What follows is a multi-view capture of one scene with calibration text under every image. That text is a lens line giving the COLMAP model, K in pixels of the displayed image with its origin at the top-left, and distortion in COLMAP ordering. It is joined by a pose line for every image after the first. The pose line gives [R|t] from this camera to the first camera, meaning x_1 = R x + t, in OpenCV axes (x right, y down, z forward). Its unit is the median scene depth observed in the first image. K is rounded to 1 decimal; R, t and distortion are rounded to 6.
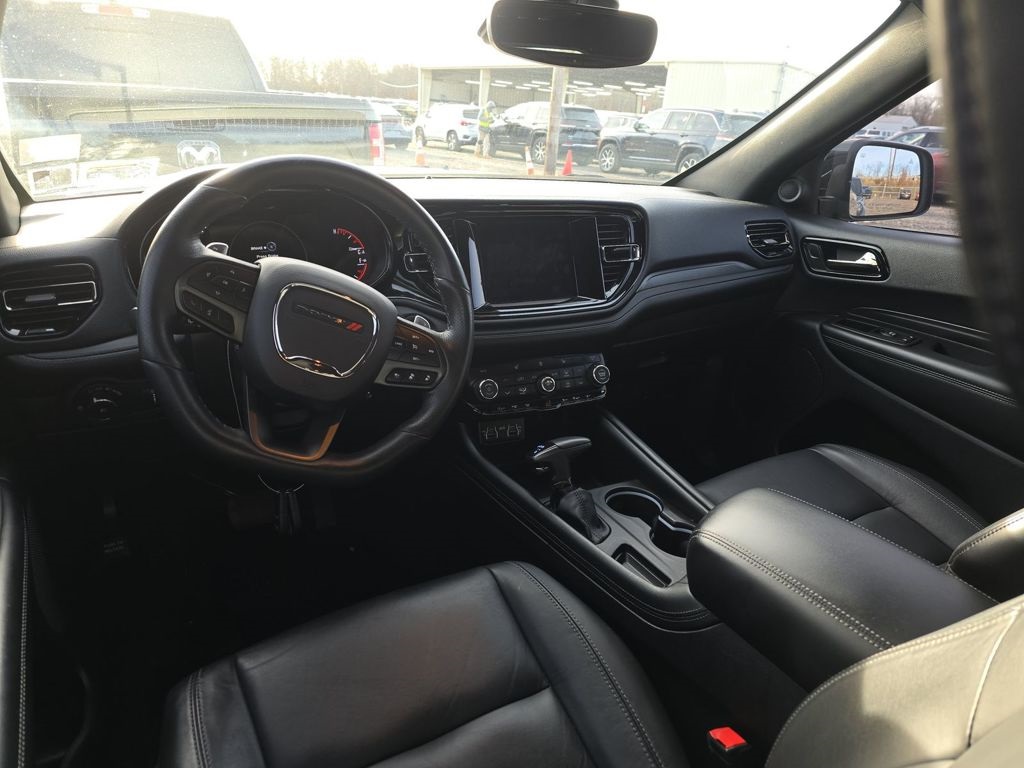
lens RADIAL K [[687.5, 0, 512.0], [0, 687.5, 384.0], [0, 0, 1]] dist [0.055543, -0.057488]
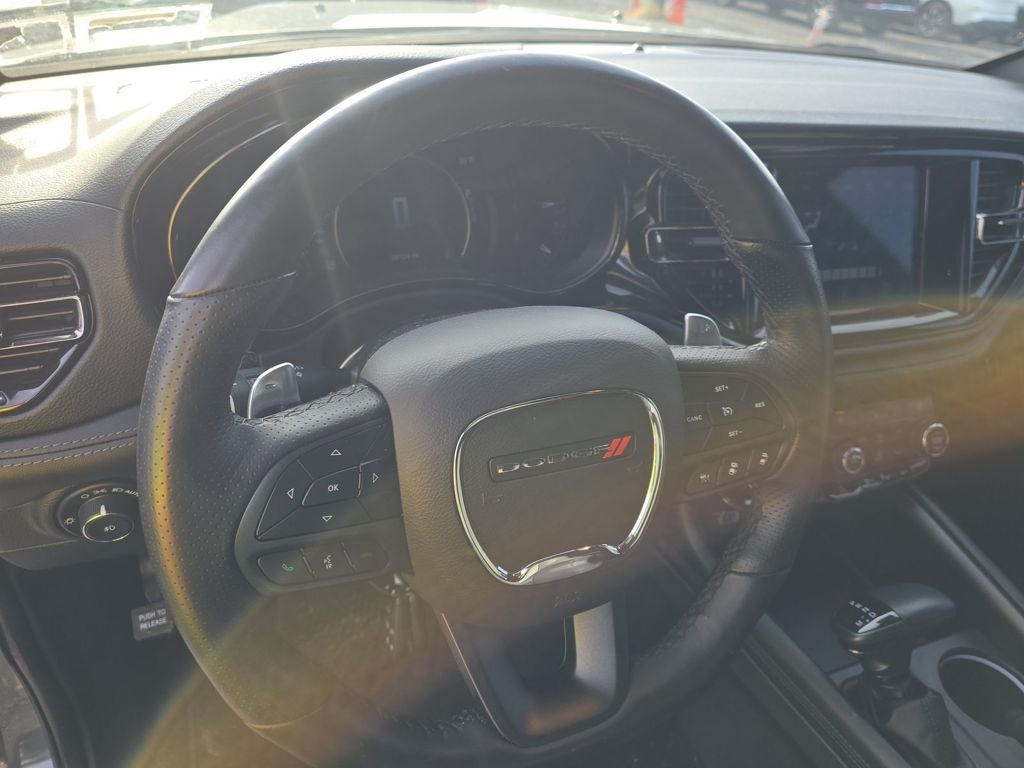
lens RADIAL K [[687.5, 0, 512.0], [0, 687.5, 384.0], [0, 0, 1]] dist [0.055543, -0.057488]
pose [[0.993949, 0.087929, -0.065827, -0.207025], [-0.073454, 0.977680, 0.196842, -0.160939], [0.081666, -0.190816, 0.978223, 0.425560]]
